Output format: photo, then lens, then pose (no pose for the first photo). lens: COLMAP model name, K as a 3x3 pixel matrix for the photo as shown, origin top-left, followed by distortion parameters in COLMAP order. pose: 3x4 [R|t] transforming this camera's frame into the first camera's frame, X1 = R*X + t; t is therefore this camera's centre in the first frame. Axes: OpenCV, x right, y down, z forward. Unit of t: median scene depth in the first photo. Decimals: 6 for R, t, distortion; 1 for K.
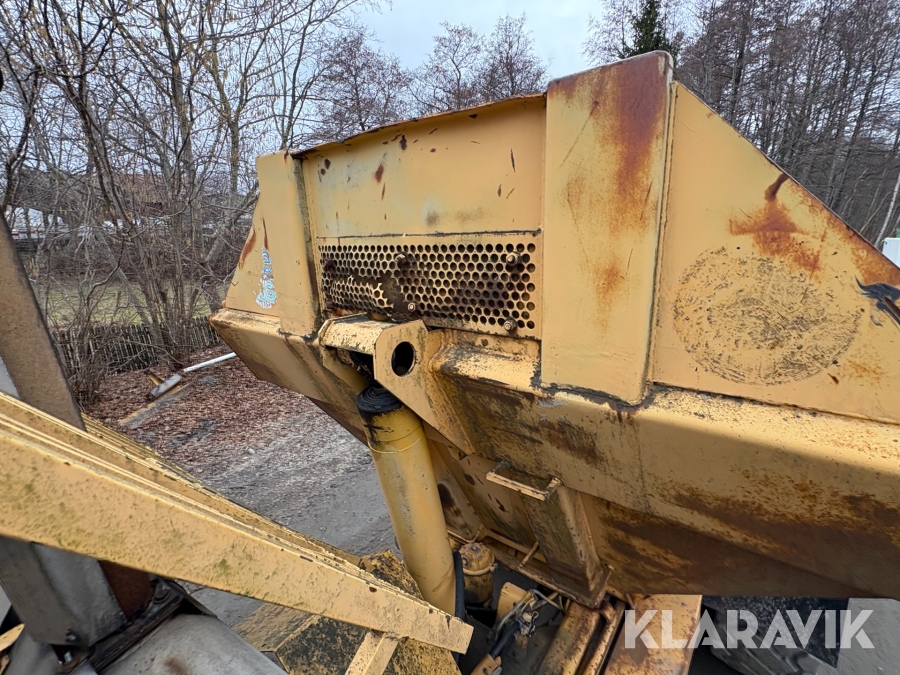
lens RADIAL K [[415.8, 0, 450.0], [0, 415.8, 337.5], [0, 0, 1]] dist [0.000097, 0.000087]
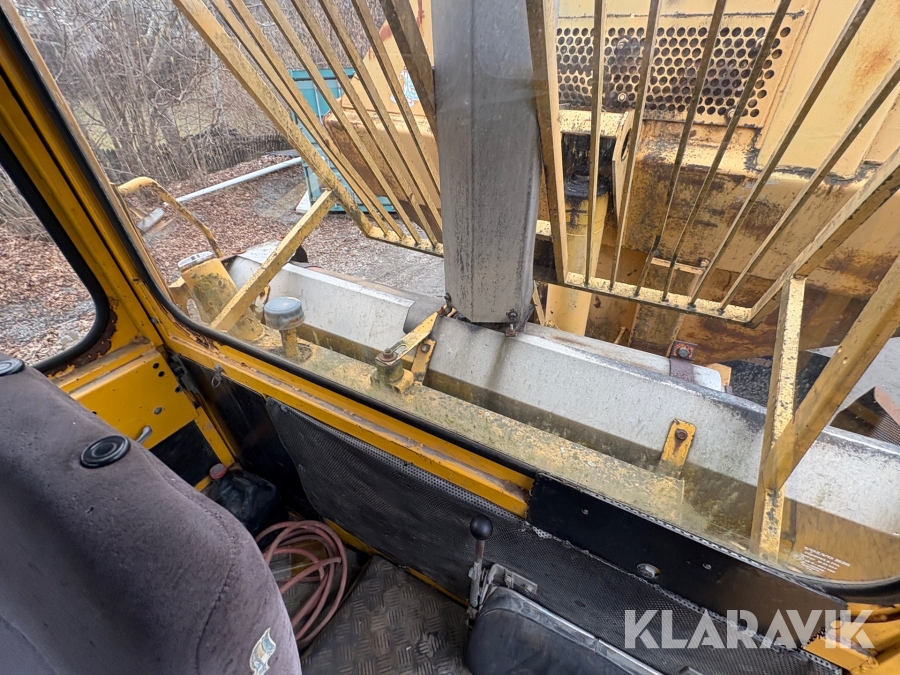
lens RADIAL K [[415.8, 0, 450.0], [0, 415.8, 337.5], [0, 0, 1]] dist [0.000097, 0.000087]
pose [[0.996166, 0.001428, 0.087469, -0.681483], [-0.031391, 0.939113, 0.342172, 0.169214], [-0.081655, -0.343606, 0.935557, -0.202442]]
